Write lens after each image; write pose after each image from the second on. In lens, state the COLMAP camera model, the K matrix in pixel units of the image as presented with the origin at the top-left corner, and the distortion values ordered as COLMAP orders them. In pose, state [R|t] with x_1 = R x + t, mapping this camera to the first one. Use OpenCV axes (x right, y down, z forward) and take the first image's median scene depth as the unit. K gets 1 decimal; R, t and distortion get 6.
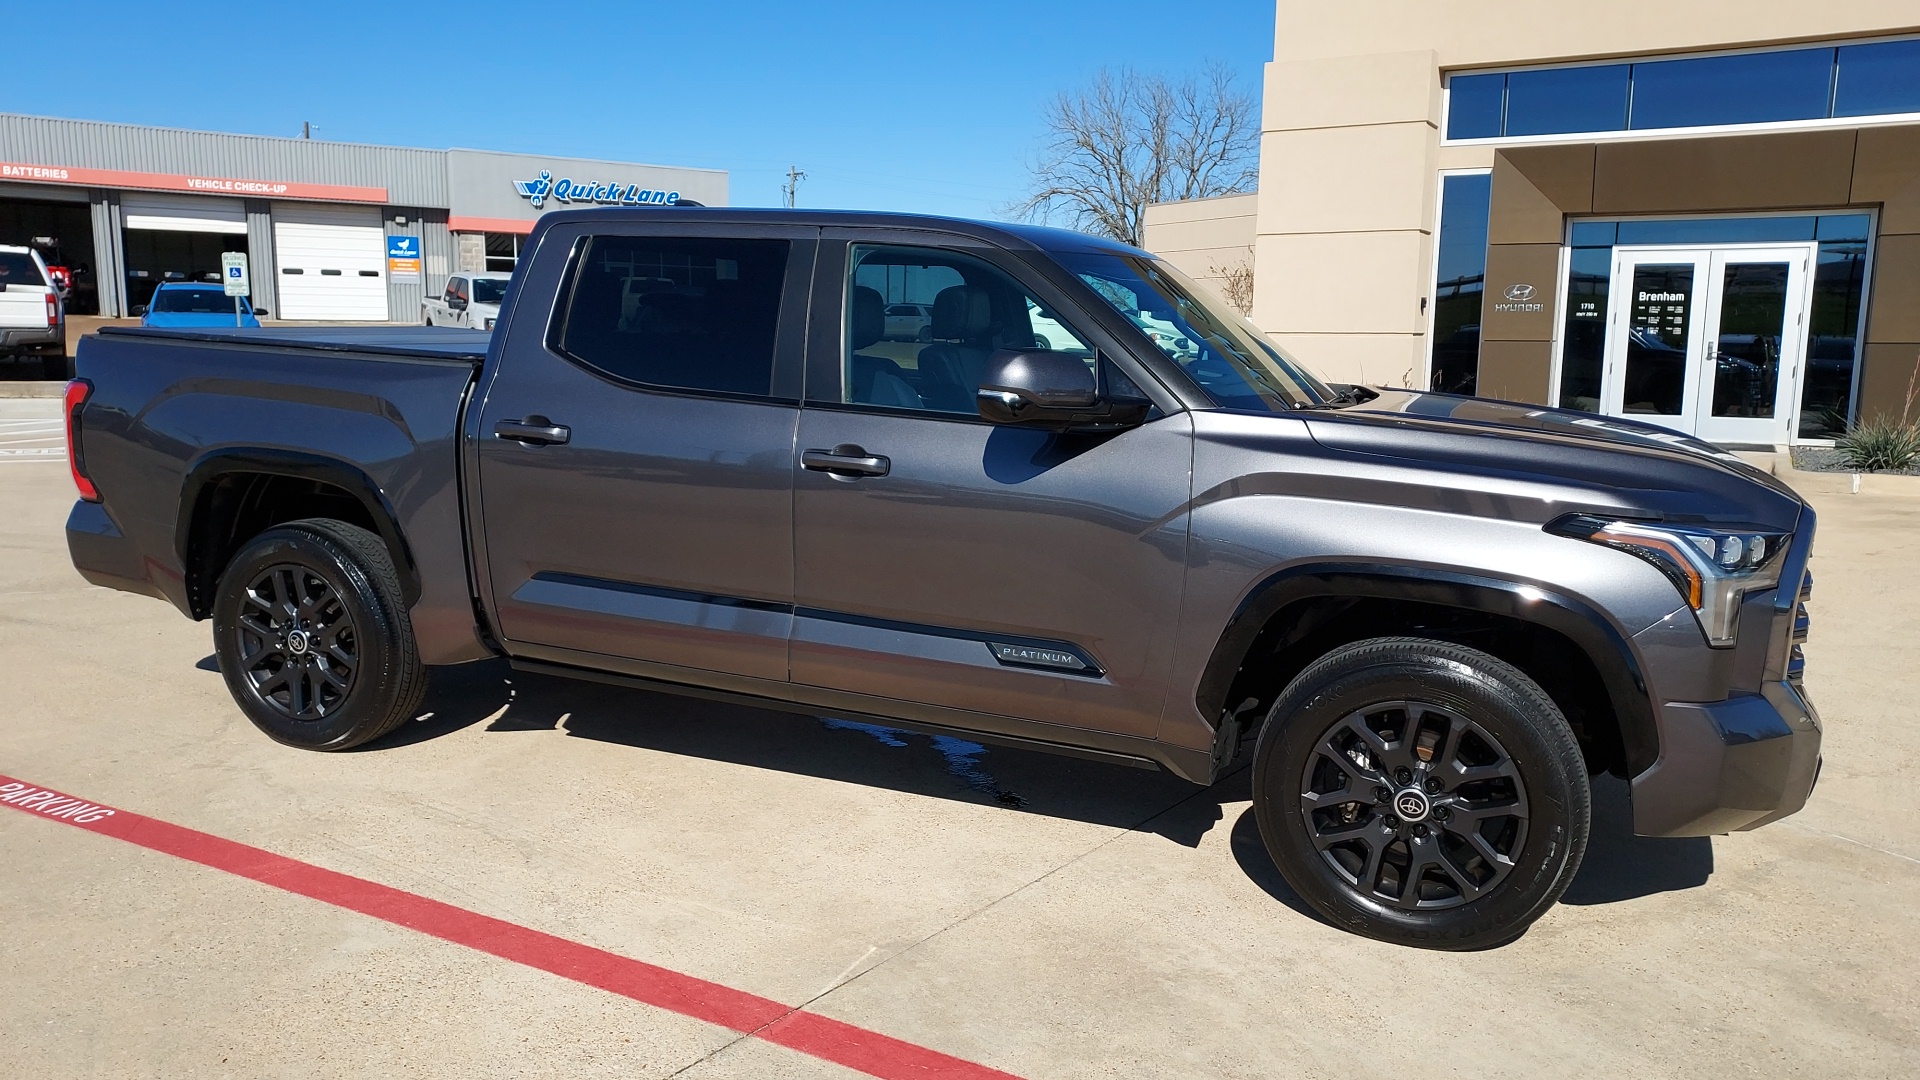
lens RADIAL K [[1359.3, 0, 973.4], [0, 1359.3, 546.9], [0, 0, 1]] dist [0.082538, -0.086296]
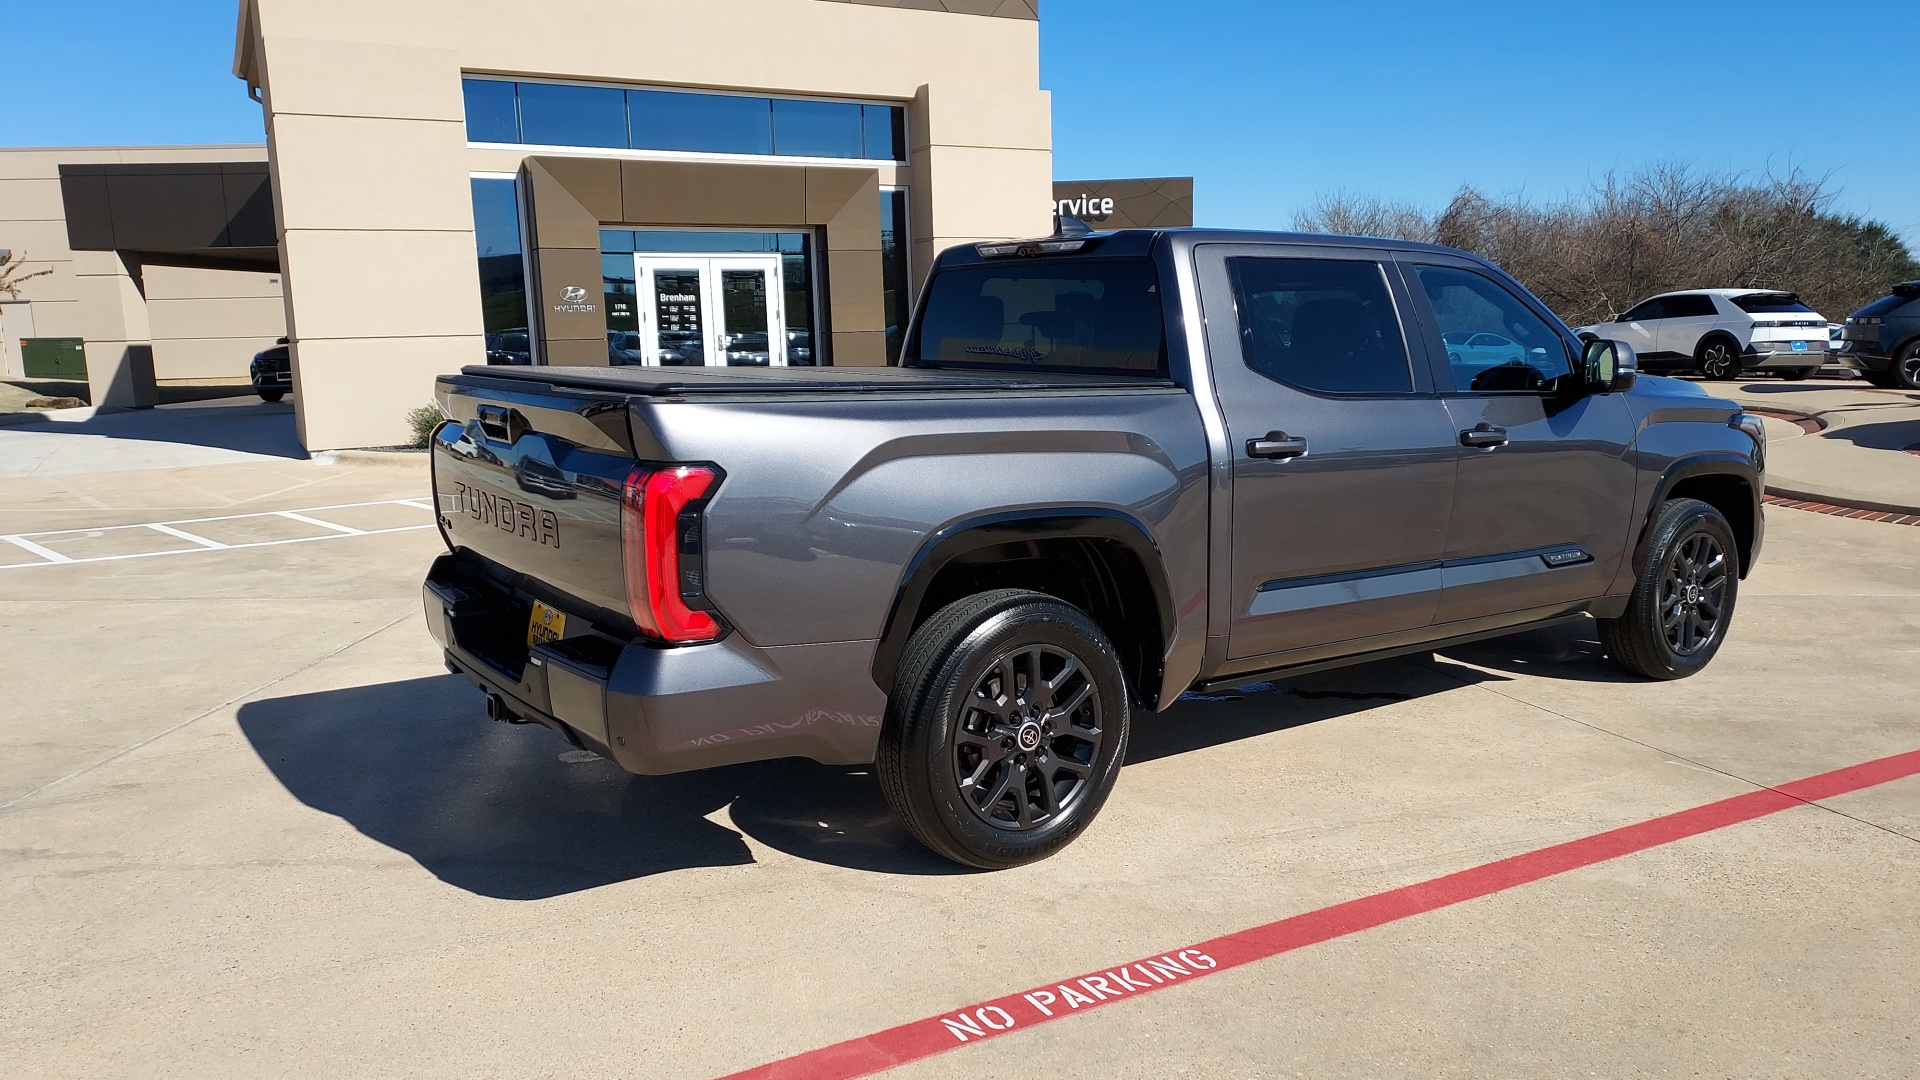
lens RADIAL K [[1359.3, 0, 973.4], [0, 1359.3, 546.9], [0, 0, 1]] dist [0.082538, -0.086296]
pose [[0.550285, -0.161821, 0.819146, -1.120513], [0.159423, 0.983355, 0.087163, -0.116810], [-0.819616, 0.082627, 0.566923, 0.527382]]
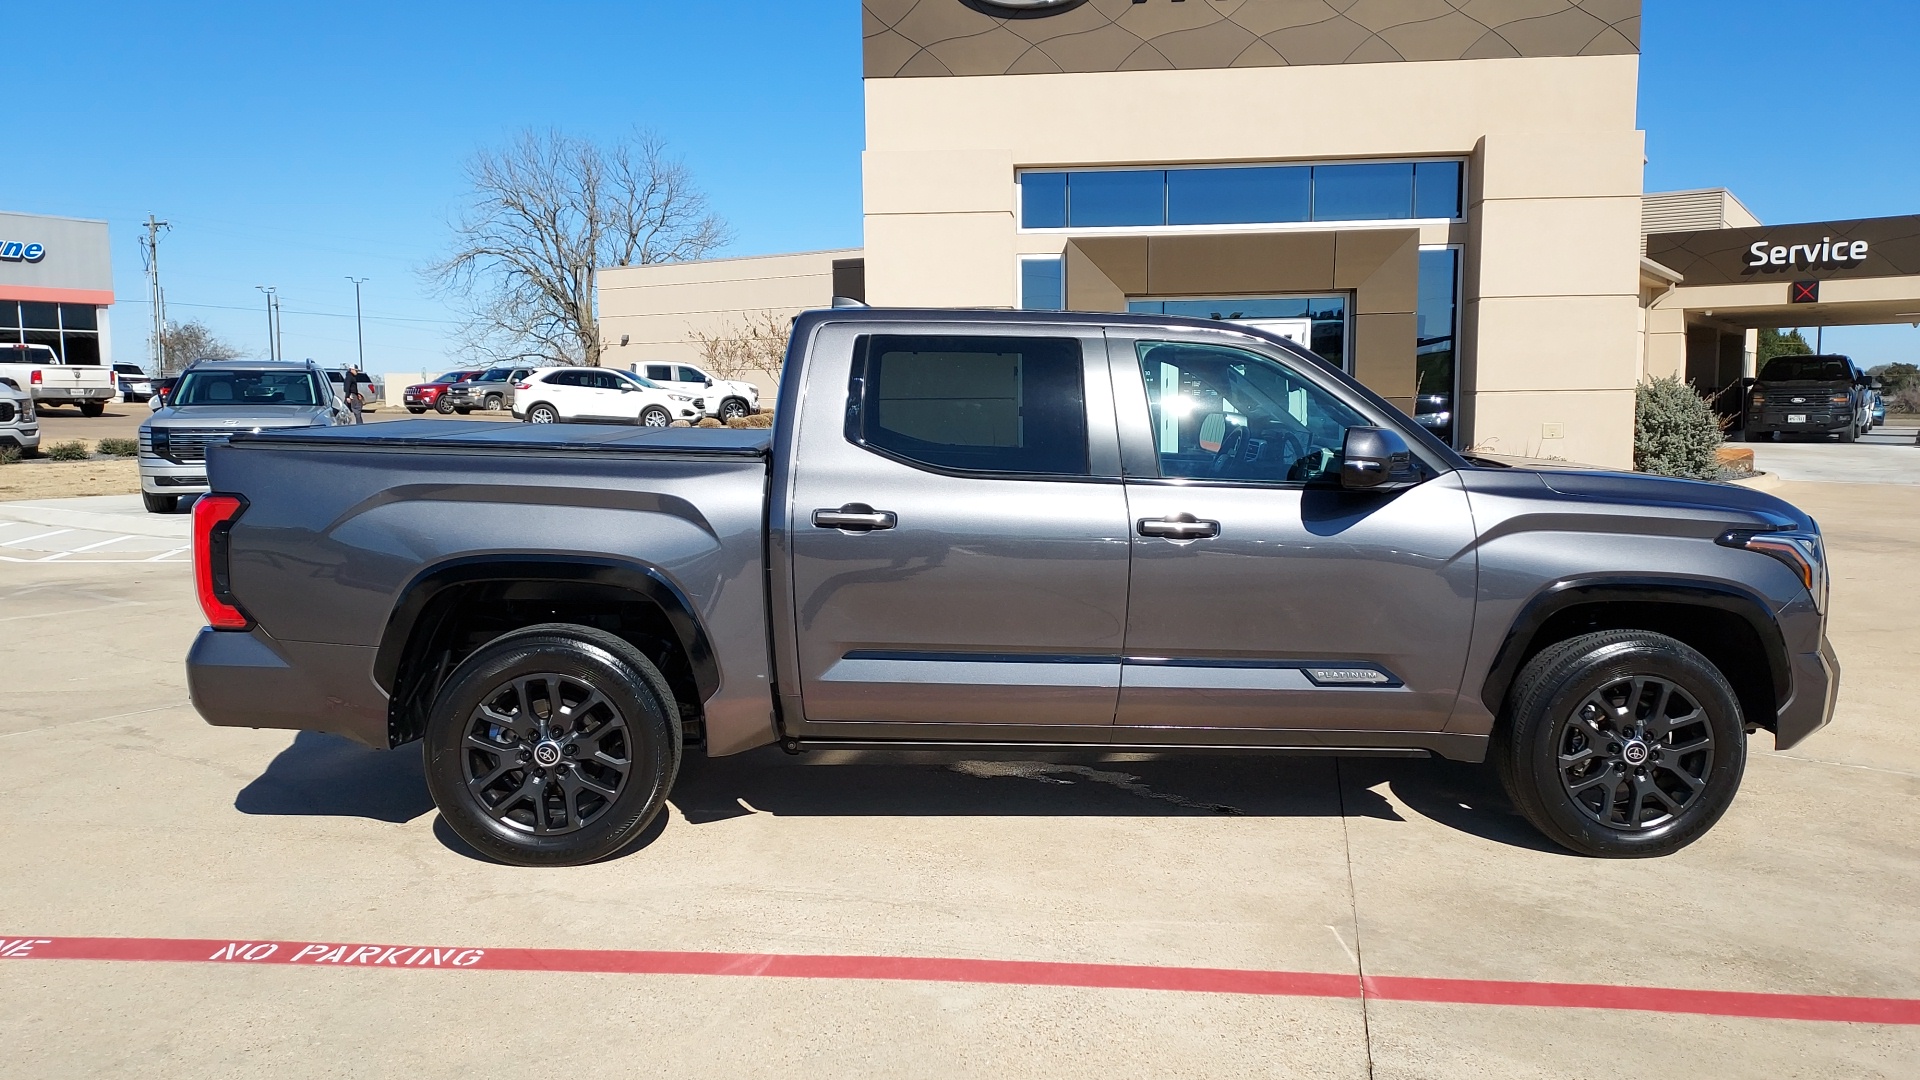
lens RADIAL K [[1359.3, 0, 973.4], [0, 1359.3, 546.9], [0, 0, 1]] dist [0.082538, -0.086296]
pose [[0.912421, -0.065947, 0.403905, -0.571315], [0.083787, 0.996128, -0.026632, -0.022988], [-0.400584, 0.058141, 0.914413, 0.002834]]
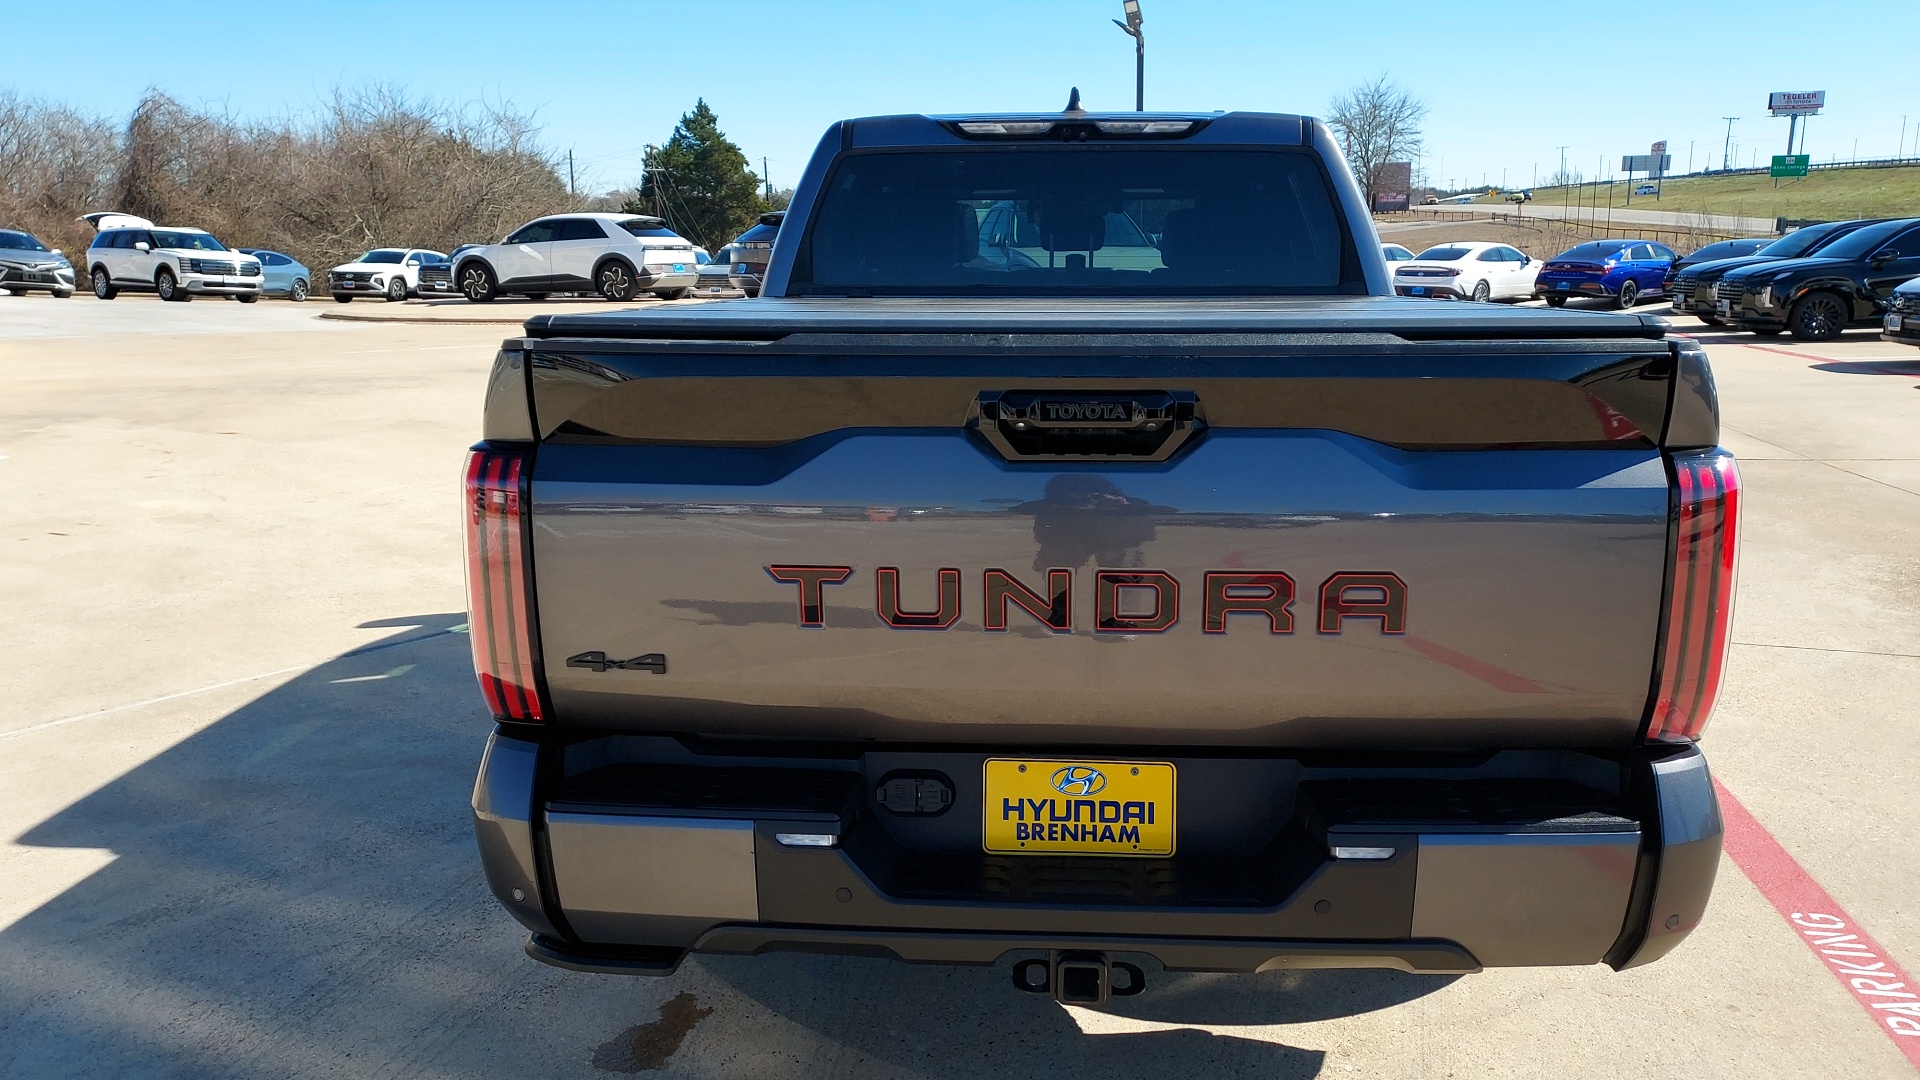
lens RADIAL K [[1373.8, 0, 959.3], [0, 1373.8, 577.6], [0, 0, 1]] dist [0.007834, -0.000514]
pose [[-0.298246, -0.249979, 0.921173, -0.965274], [0.152099, 0.940317, 0.304418, -0.244736], [-0.942293, 0.230901, -0.242424, 1.335268]]
